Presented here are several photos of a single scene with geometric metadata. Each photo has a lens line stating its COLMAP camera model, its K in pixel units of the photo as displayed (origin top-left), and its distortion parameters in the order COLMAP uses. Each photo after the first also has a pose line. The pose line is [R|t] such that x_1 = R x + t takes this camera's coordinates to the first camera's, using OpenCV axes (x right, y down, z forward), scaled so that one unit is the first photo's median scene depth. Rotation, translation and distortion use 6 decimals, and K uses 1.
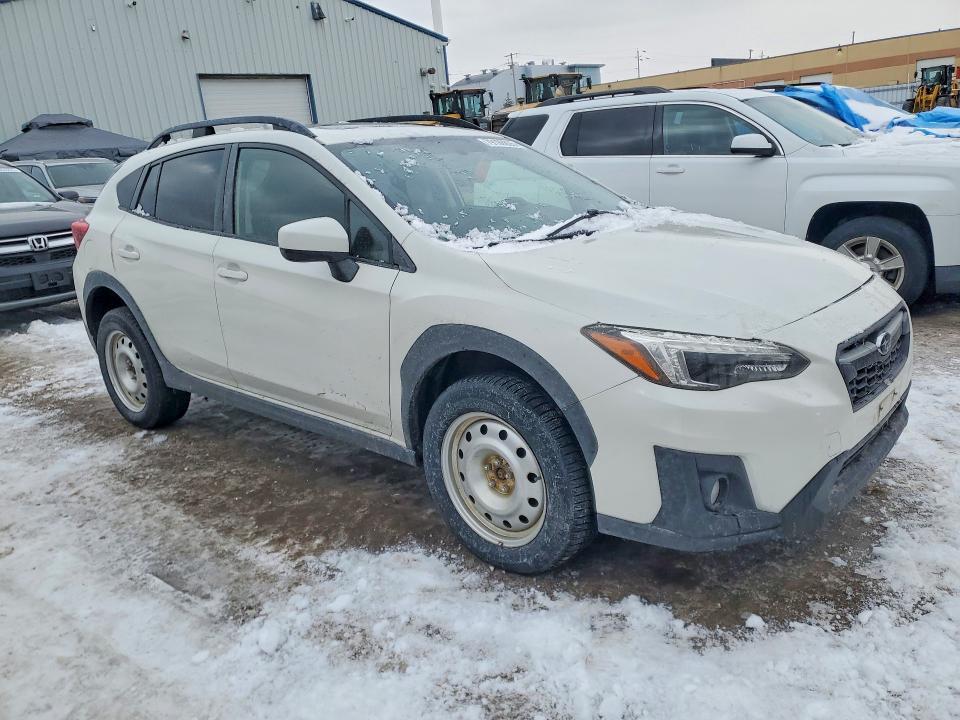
lens RADIAL K [[726.7, 0, 480.0], [0, 726.7, 360.0], [0, 0, 1]] dist [0.059874, -0.002733]
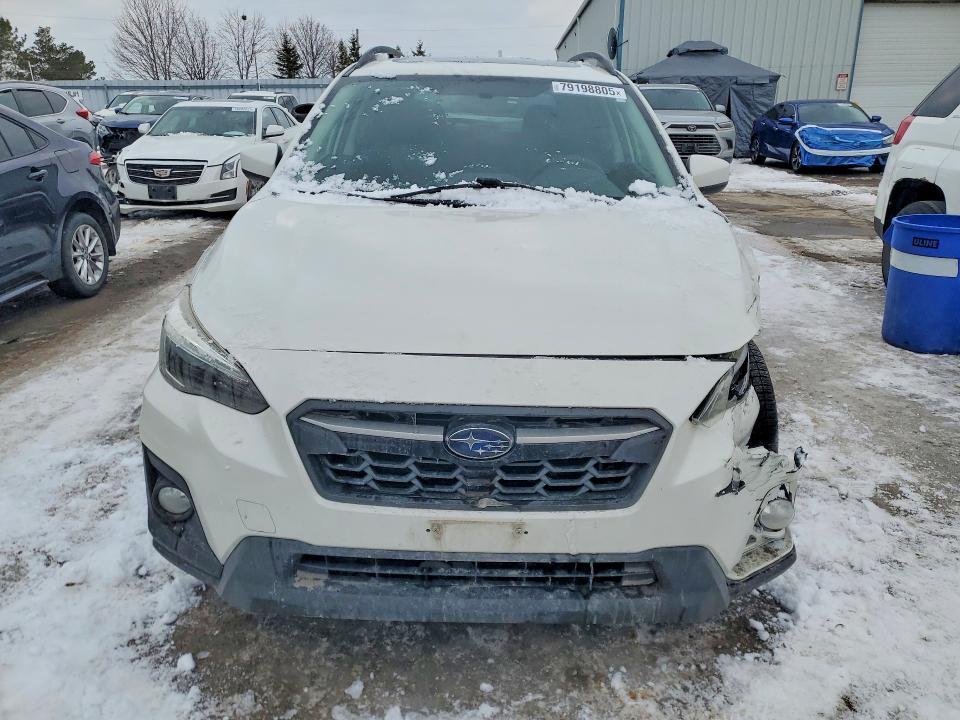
lens RADIAL K [[726.7, 0, 480.0], [0, 726.7, 360.0], [0, 0, 1]] dist [0.059874, -0.002733]
pose [[0.666815, 0.329462, -0.668440, 0.697118], [-0.271792, 0.942700, 0.193509, -0.158006], [0.693892, 0.052642, 0.718152, 0.391180]]
